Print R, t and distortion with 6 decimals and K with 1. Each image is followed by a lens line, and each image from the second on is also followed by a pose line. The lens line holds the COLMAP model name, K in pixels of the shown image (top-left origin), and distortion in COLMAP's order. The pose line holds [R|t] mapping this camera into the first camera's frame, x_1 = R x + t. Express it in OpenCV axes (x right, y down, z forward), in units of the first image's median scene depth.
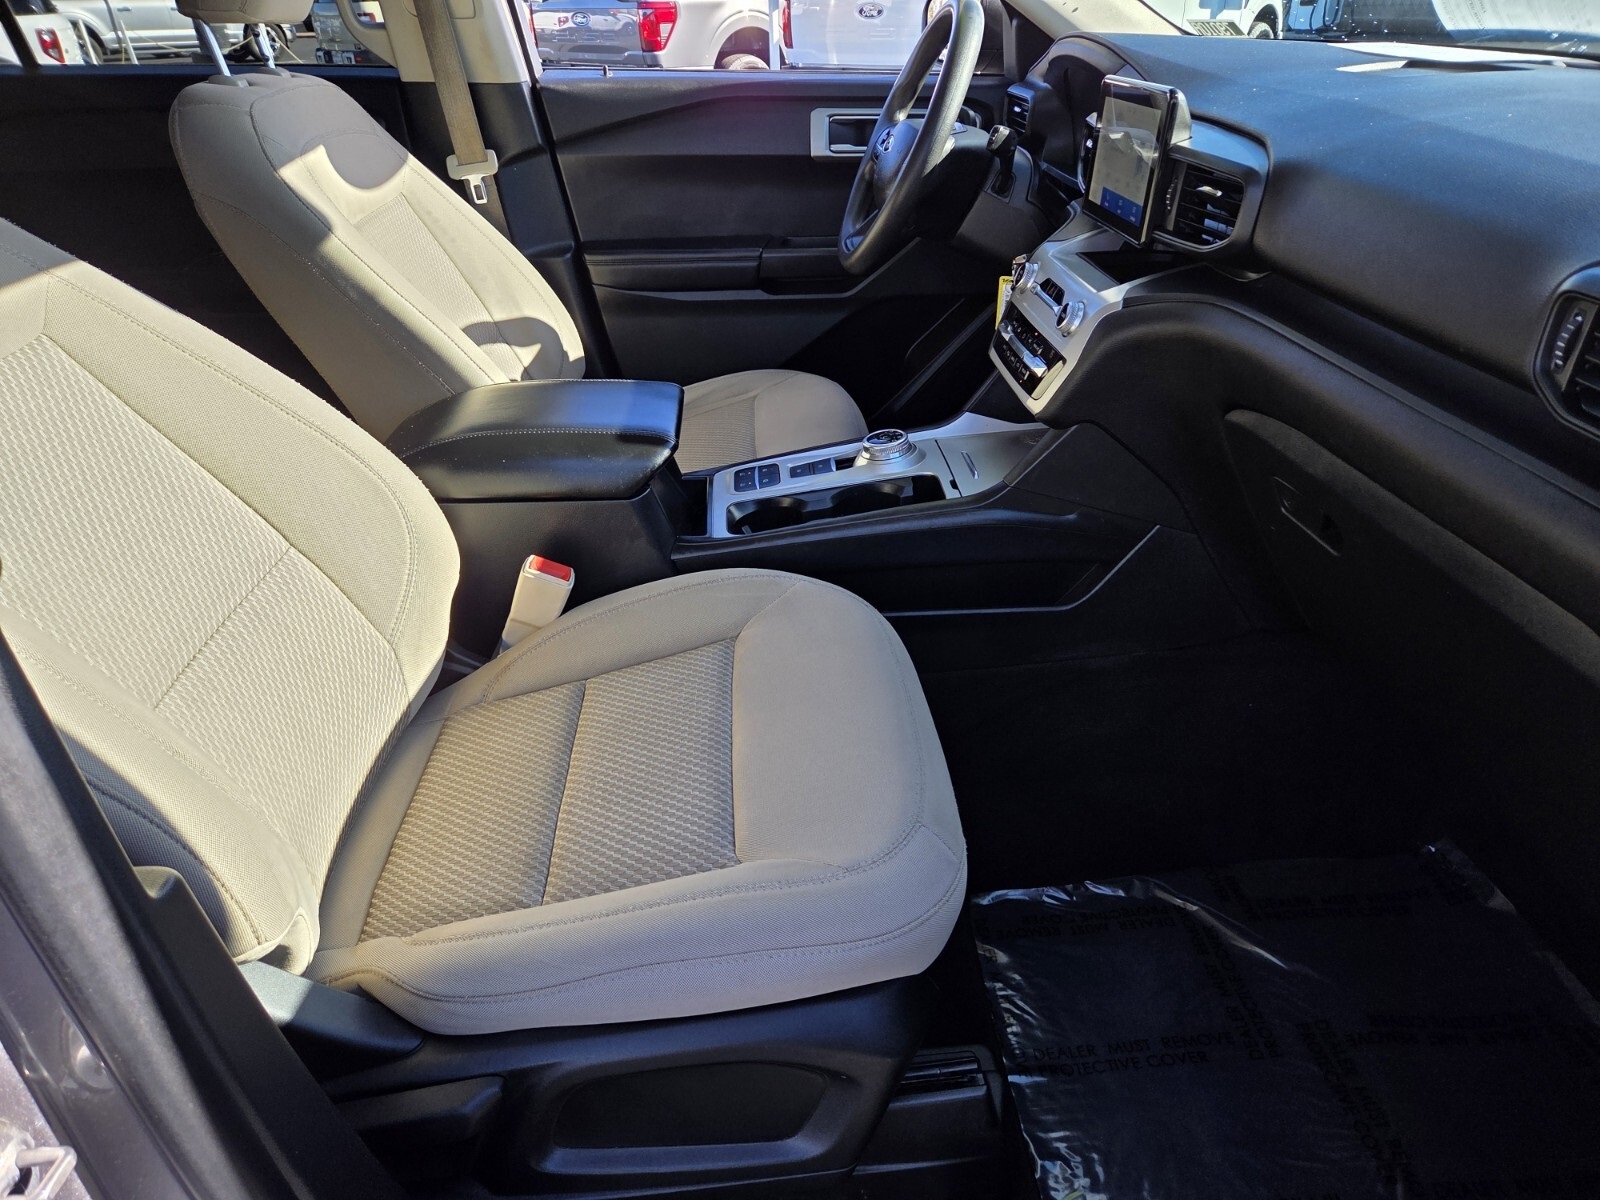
lens RADIAL K [[1063.7, 0, 800.0], [0, 1063.7, 600.0], [0, 0, 1]] dist [0.067155, -0.093710]
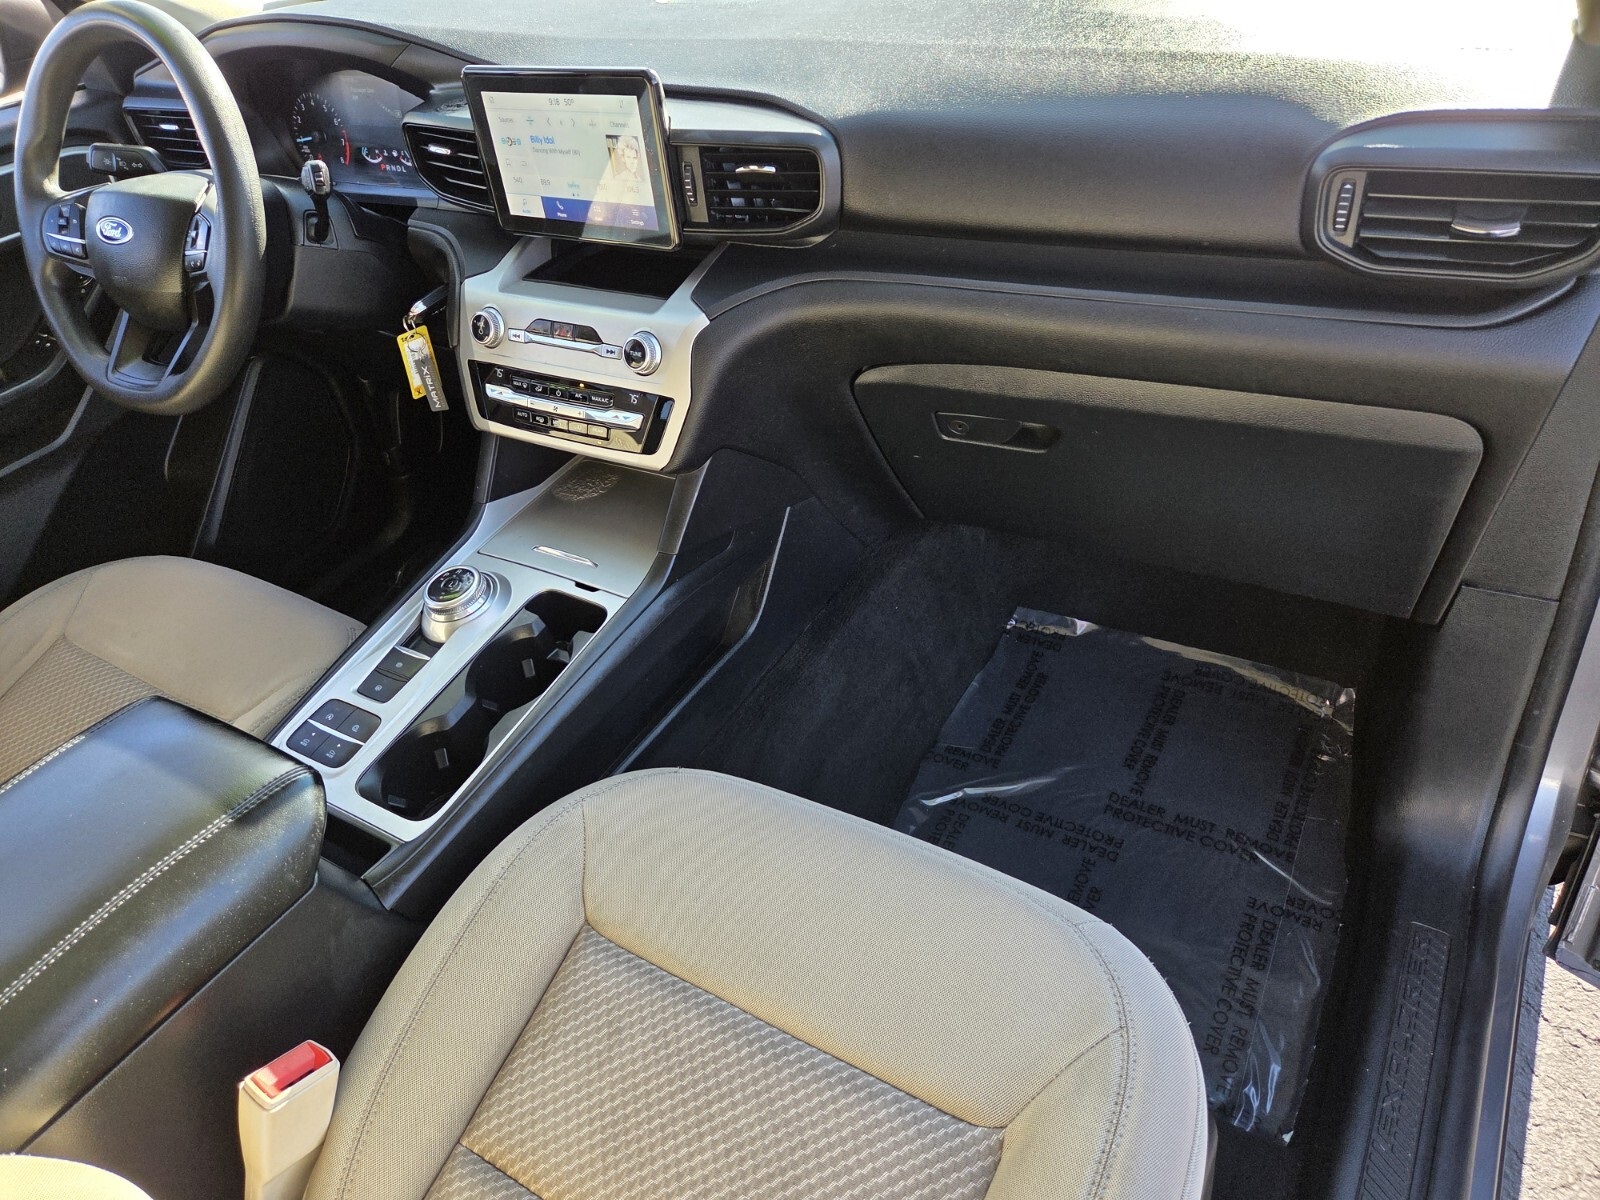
lens RADIAL K [[1063.7, 0, 800.0], [0, 1063.7, 600.0], [0, 0, 1]] dist [0.067155, -0.093710]
pose [[0.555998, -0.551552, 0.621817, -0.308334], [0.497043, 0.820238, 0.283121, -0.278790], [-0.666194, 0.151655, 0.730196, 0.327281]]
